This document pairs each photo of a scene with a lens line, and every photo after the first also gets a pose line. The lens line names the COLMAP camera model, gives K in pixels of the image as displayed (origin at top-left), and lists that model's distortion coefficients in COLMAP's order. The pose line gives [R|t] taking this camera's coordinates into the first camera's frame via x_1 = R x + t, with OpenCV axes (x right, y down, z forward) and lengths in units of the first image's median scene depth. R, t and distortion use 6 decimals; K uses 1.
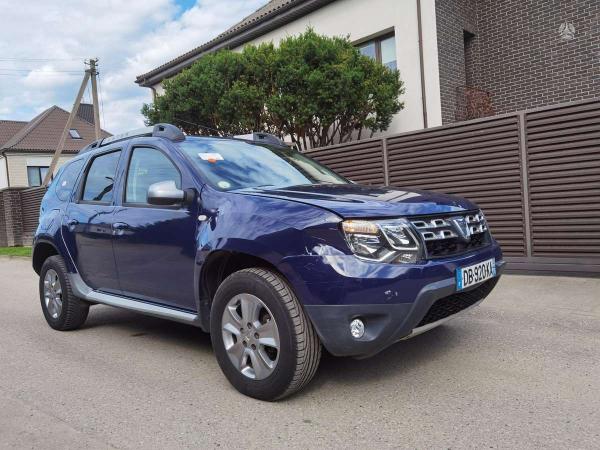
lens RADIAL K [[482.2, 0, 300.0], [0, 482.2, 225.0], [0, 0, 1]] dist [0.007514, 0.007994]
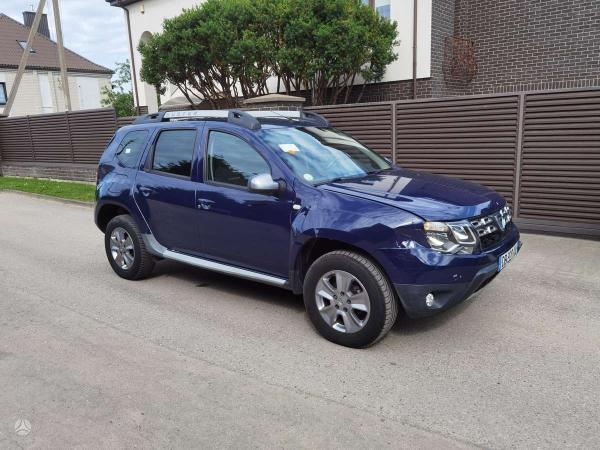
lens RADIAL K [[482.2, 0, 300.0], [0, 482.2, 225.0], [0, 0, 1]] dist [0.007514, 0.007994]
pose [[0.995590, 0.014986, 0.092611, -0.267484], [-0.029566, 0.986977, 0.158123, -0.143696], [-0.089035, -0.160164, 0.983067, -0.205780]]
